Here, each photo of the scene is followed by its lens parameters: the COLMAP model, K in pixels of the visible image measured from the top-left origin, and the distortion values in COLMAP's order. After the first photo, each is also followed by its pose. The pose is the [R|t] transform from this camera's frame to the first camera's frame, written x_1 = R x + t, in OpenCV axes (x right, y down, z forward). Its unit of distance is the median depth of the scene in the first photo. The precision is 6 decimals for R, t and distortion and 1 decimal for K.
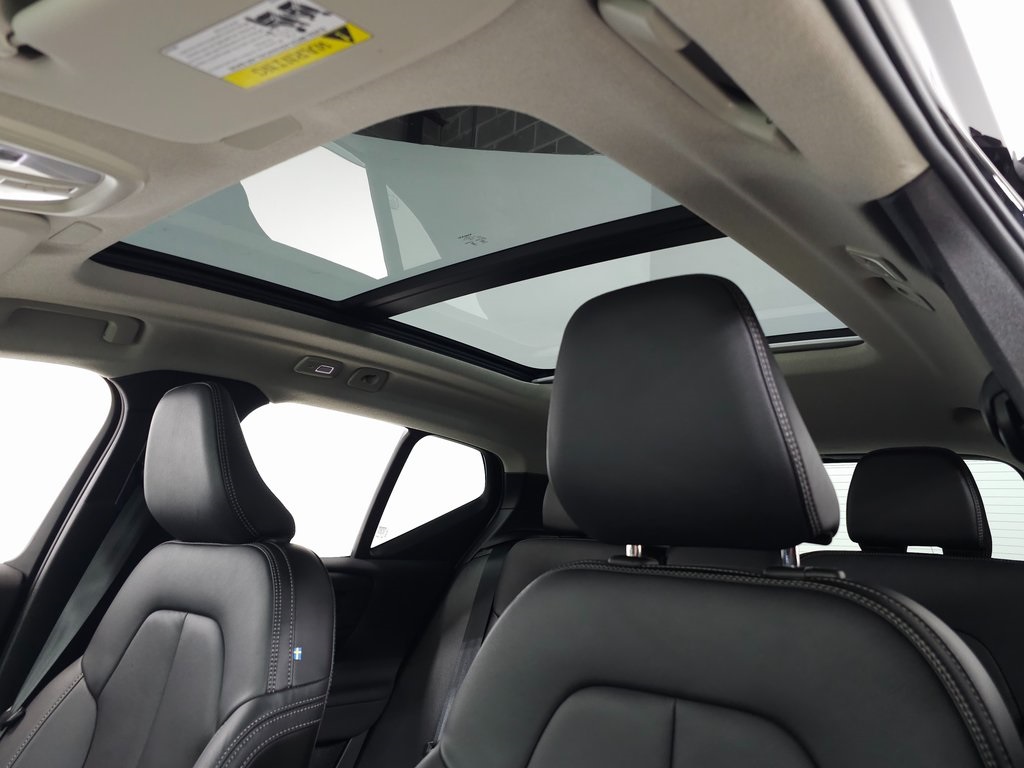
lens RADIAL K [[769.7, 0, 507.8], [0, 769.7, 388.2], [0, 0, 1]] dist [0.063735, -0.093551]
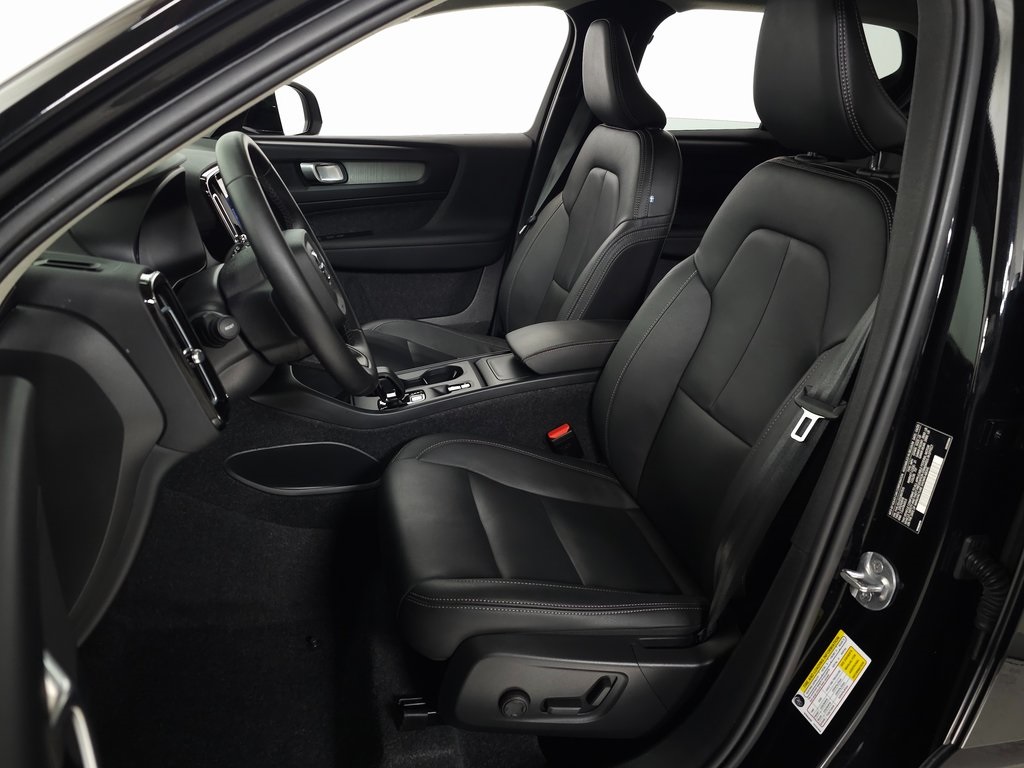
lens RADIAL K [[769.7, 0, 507.8], [0, 769.7, 388.2], [0, 0, 1]] dist [0.063735, -0.093551]
pose [[0.792244, 0.221529, -0.568572, 0.480548], [0.121758, 0.855645, 0.503037, -0.179327], [0.597933, -0.467756, 0.650907, -0.451325]]
